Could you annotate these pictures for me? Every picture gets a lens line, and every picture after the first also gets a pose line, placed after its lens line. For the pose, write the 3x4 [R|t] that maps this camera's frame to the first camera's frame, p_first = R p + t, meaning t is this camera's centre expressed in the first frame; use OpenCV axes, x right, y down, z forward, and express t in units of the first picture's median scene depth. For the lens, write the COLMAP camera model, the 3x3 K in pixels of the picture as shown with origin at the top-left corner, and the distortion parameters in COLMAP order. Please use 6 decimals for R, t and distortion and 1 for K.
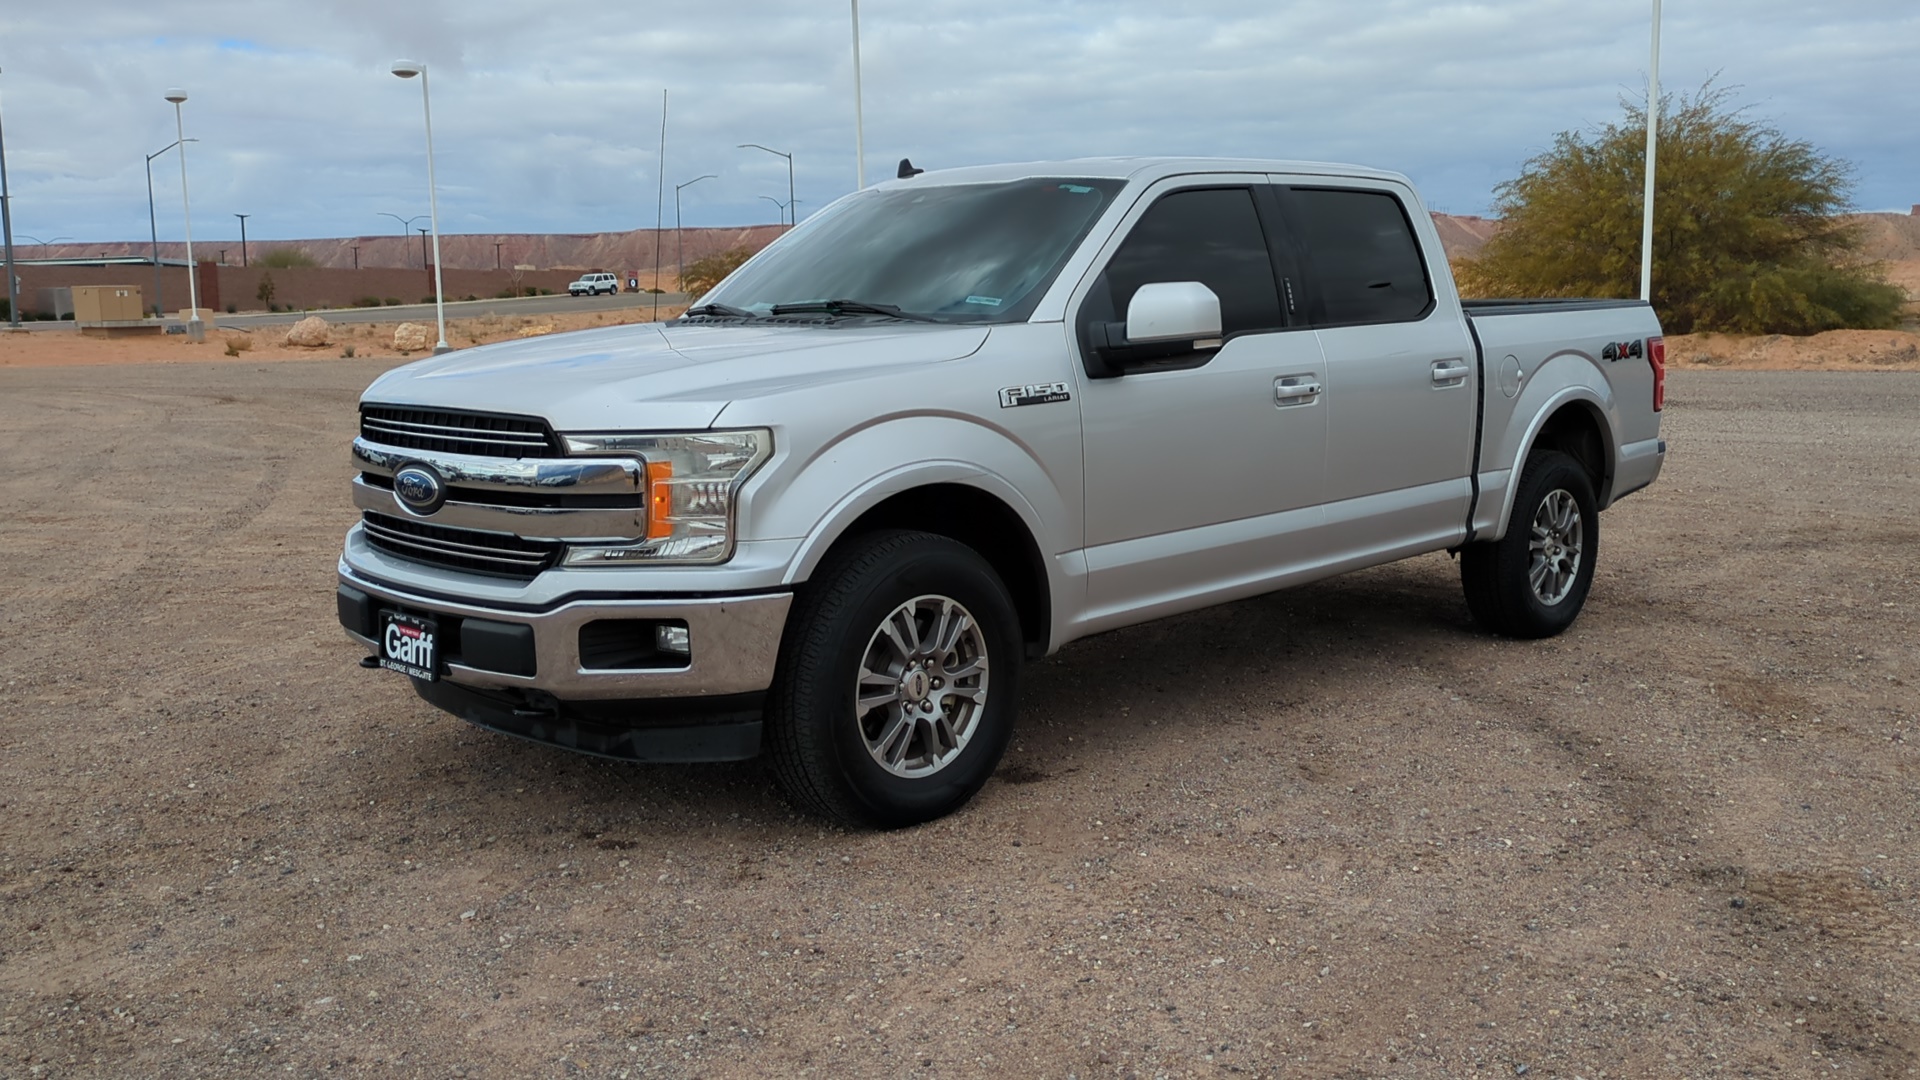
lens RADIAL K [[1650.2, 0, 967.8], [0, 1650.2, 545.3], [0, 0, 1]] dist [0.039578, -0.007621]
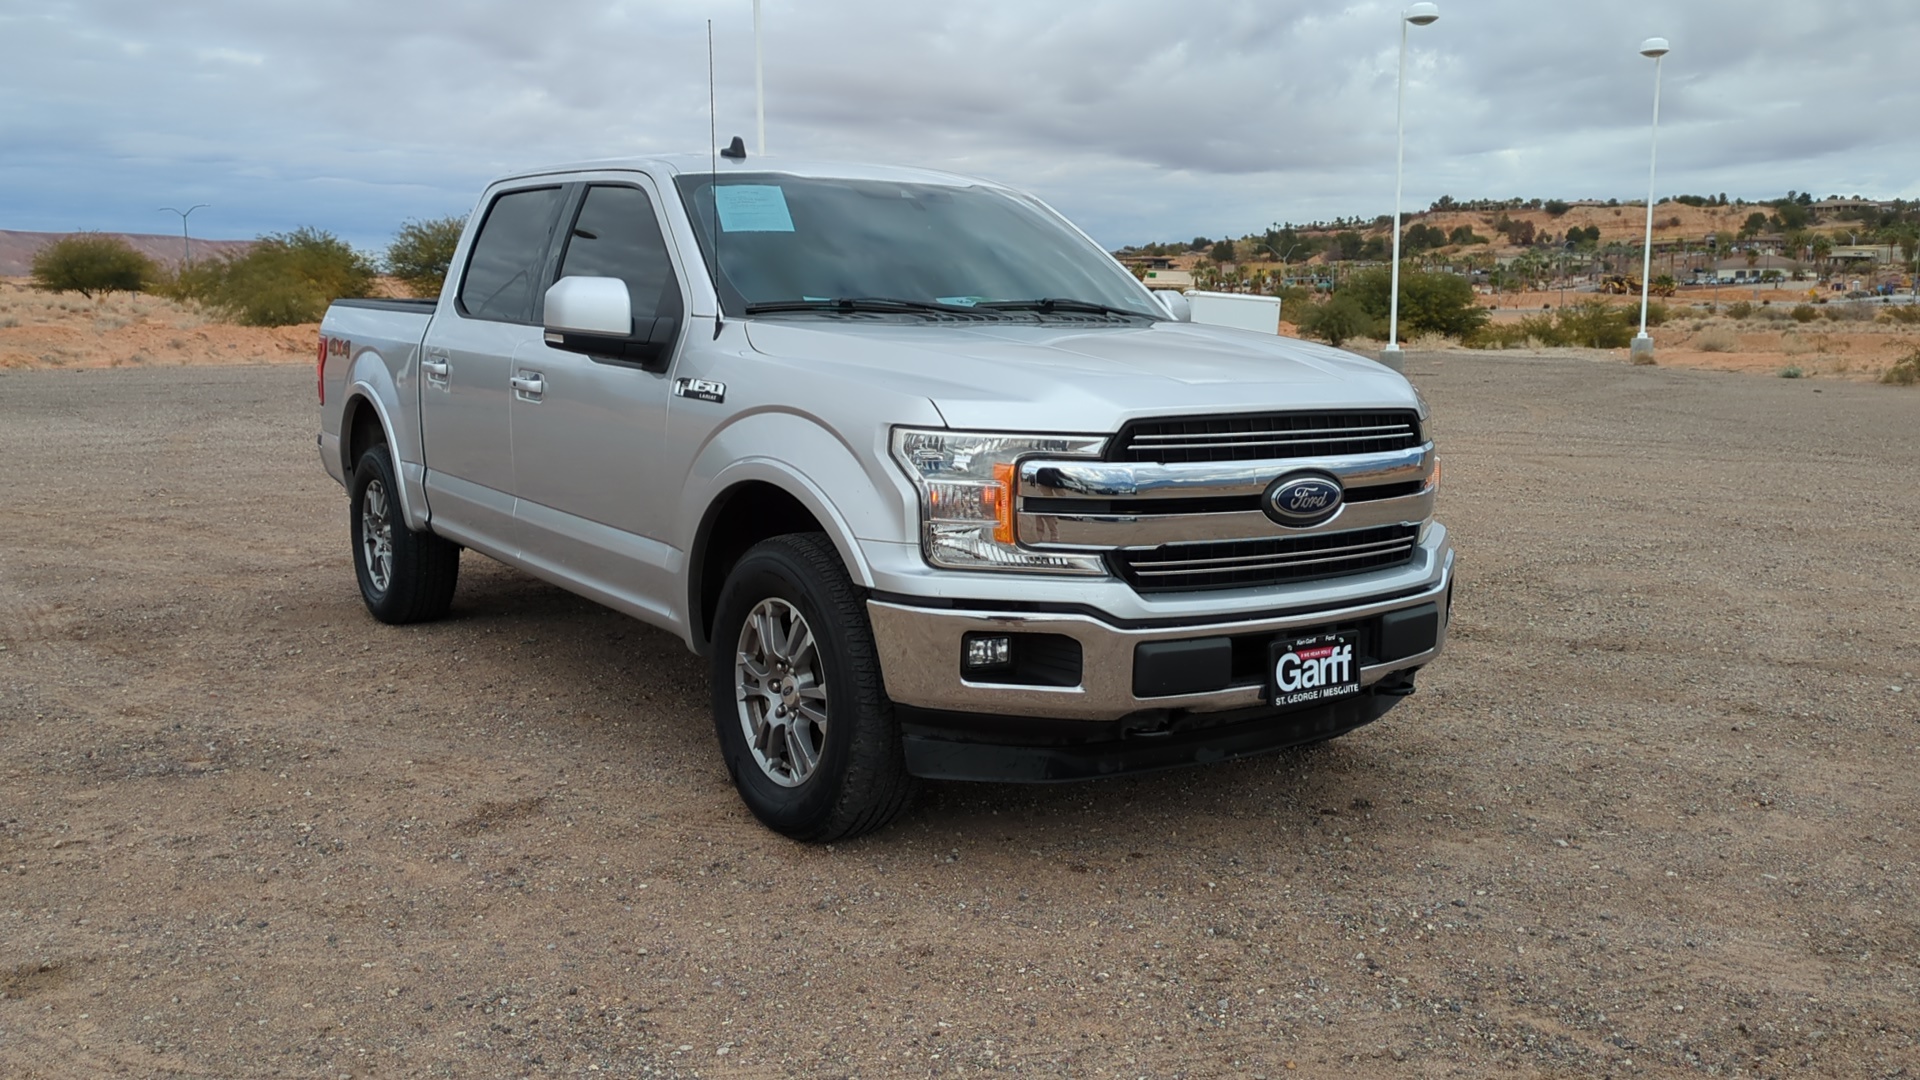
lens RADIAL K [[1650.2, 0, 967.8], [0, 1650.2, 545.3], [0, 0, 1]] dist [0.039578, -0.007621]
pose [[0.172850, -0.124087, 0.977100, -1.282788], [0.122166, 0.987073, 0.103743, -0.128666], [-0.977342, 0.101436, 0.185775, 1.025307]]
